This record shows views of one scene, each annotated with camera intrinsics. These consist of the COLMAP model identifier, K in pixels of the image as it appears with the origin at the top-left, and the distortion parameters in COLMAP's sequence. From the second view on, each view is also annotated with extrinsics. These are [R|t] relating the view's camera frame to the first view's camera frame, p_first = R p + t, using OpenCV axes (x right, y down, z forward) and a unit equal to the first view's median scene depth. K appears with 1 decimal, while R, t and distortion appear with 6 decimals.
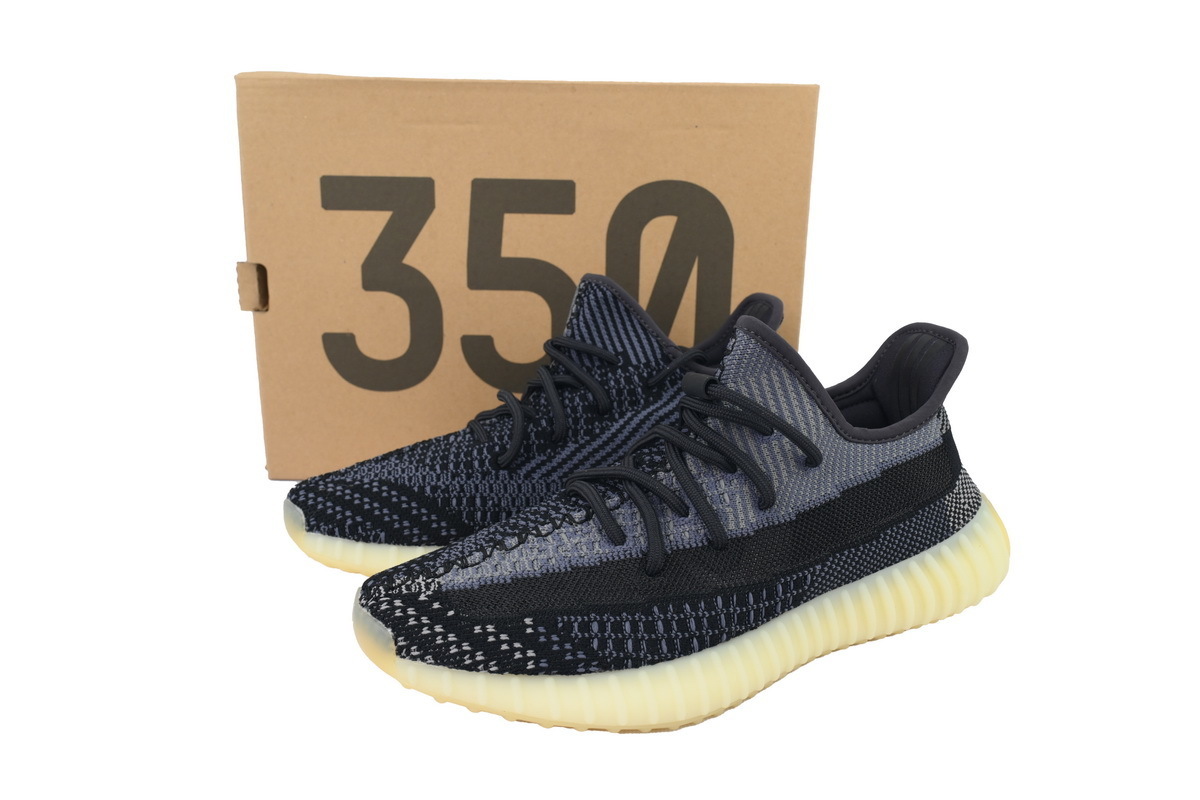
lens RADIAL K [[958.3, 0, 600.0], [0, 958.3, 400.0], [0, 0, 1]] dist [0.001132, -0.005020]
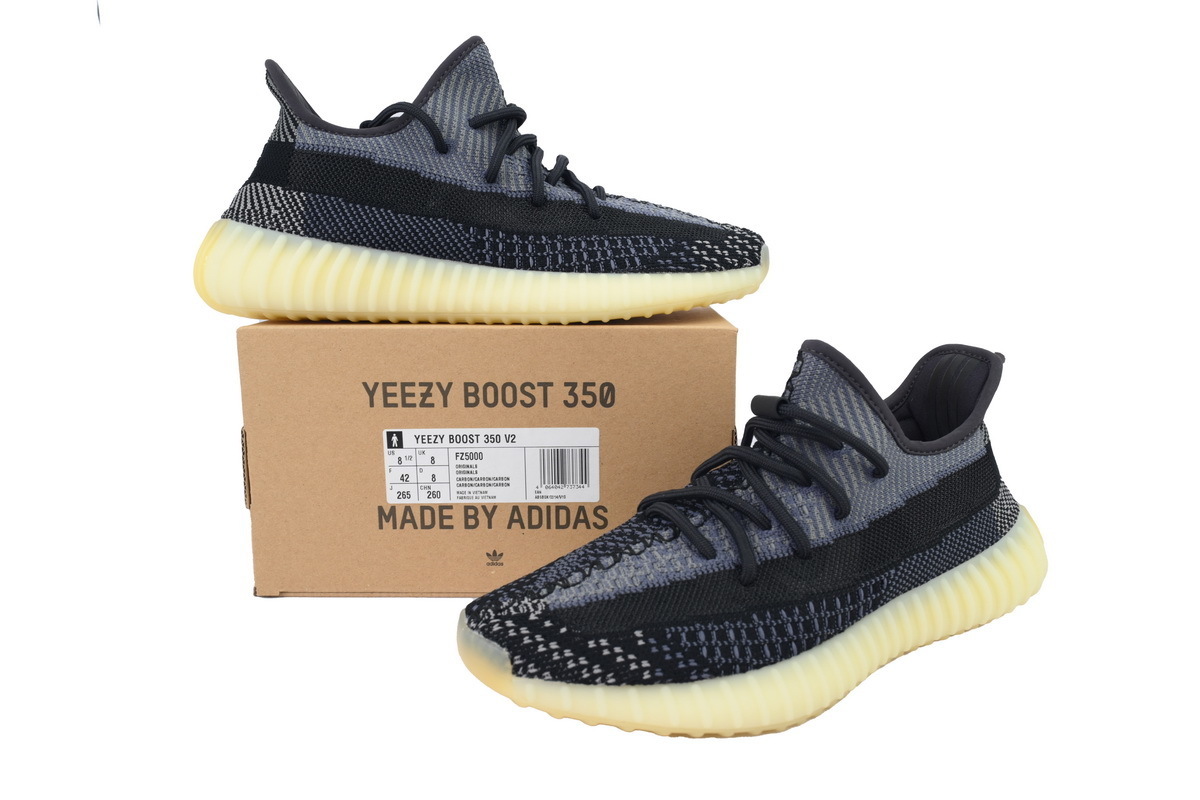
lens RADIAL K [[958.3, 0, 600.0], [0, 958.3, 400.0], [0, 0, 1]] dist [0.001132, -0.005020]
pose [[0.996207, -0.036894, 0.078804, -0.173498], [0.041515, 0.997463, -0.057835, 0.032790], [-0.076470, 0.060887, 0.995211, -0.045340]]
